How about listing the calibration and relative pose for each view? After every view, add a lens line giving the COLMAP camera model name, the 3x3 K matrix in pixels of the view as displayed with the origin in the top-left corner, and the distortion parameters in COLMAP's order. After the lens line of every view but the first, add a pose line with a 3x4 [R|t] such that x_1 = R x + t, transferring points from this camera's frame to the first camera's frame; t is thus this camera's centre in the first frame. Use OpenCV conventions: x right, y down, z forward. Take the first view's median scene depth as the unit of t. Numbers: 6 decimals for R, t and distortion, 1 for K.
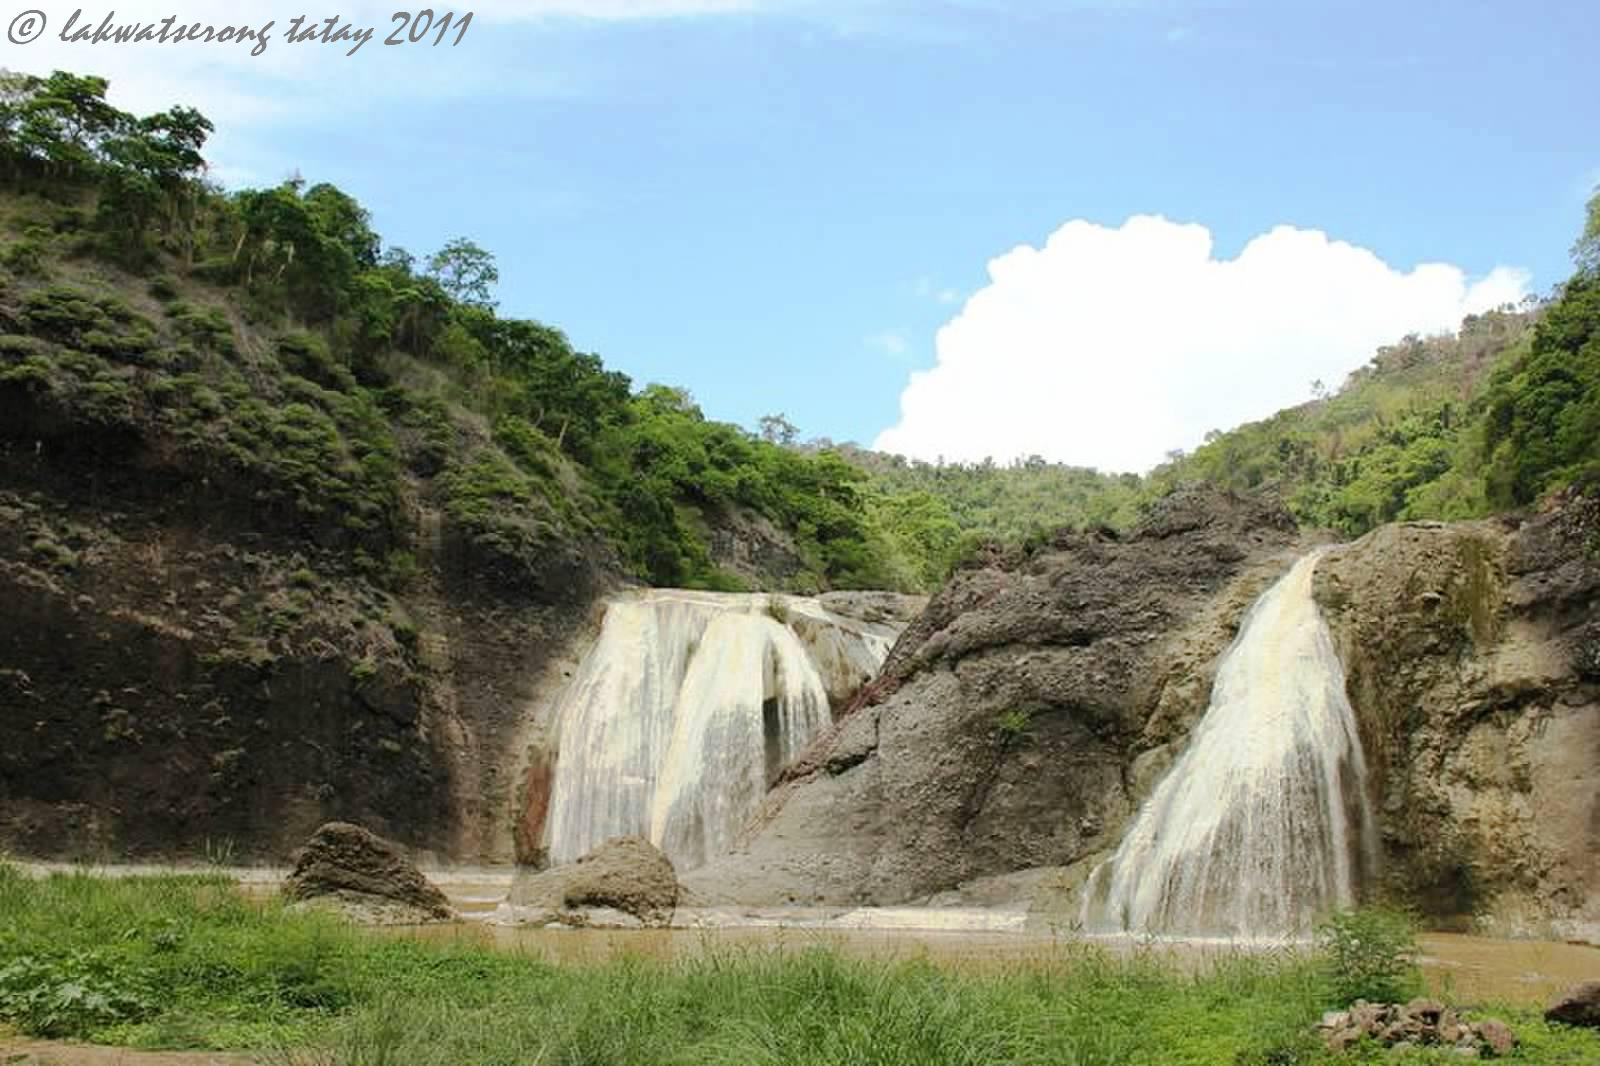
lens RADIAL K [[1489.0, 0, 800.0], [0, 1489.0, 533.0], [0, 0, 1]] dist [-0.153701, 0.162962]
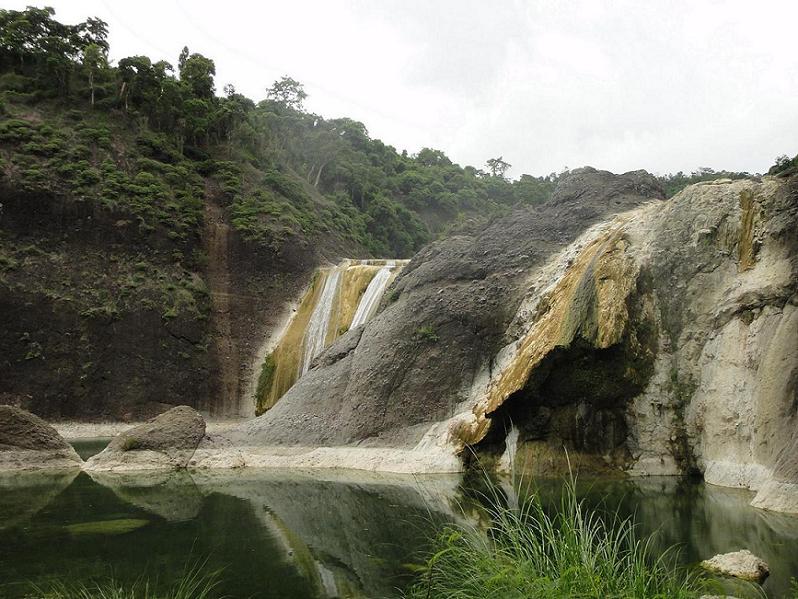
lens RADIAL K [[782.8, 0, 399.3], [0, 782.8, 283.0], [0, 0, 1]] dist [0.003778, 0.006864]
pose [[0.967225, -0.055663, -0.247745, 0.226288], [0.071906, 0.995781, 0.056999, 0.019158], [0.243527, -0.072945, 0.967147, 0.126665]]
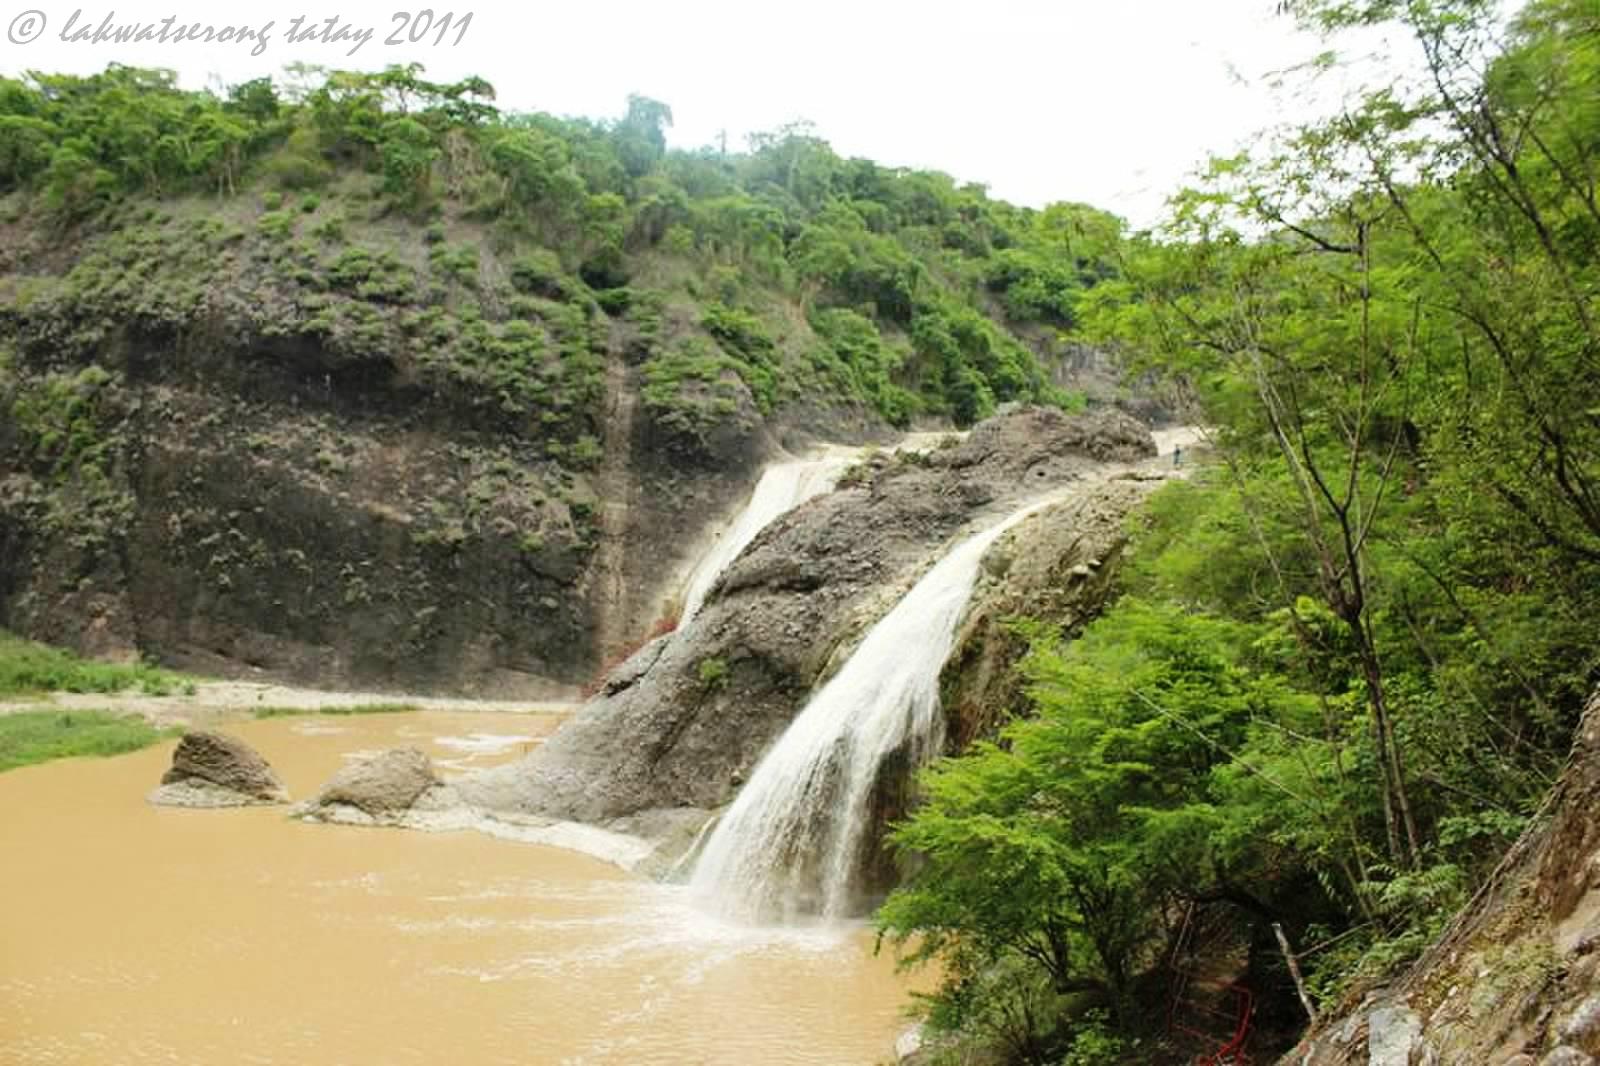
lens RADIAL K [[1312.0, 0, 800.0], [0, 1312.0, 533.0], [0, 0, 1]] dist [-0.136610, 0.006025]
pose [[0.866789, 0.016048, -0.498418, 0.466930], [0.080969, 0.981690, 0.172419, -0.090293], [0.492059, -0.189807, 0.849618, 0.159143]]
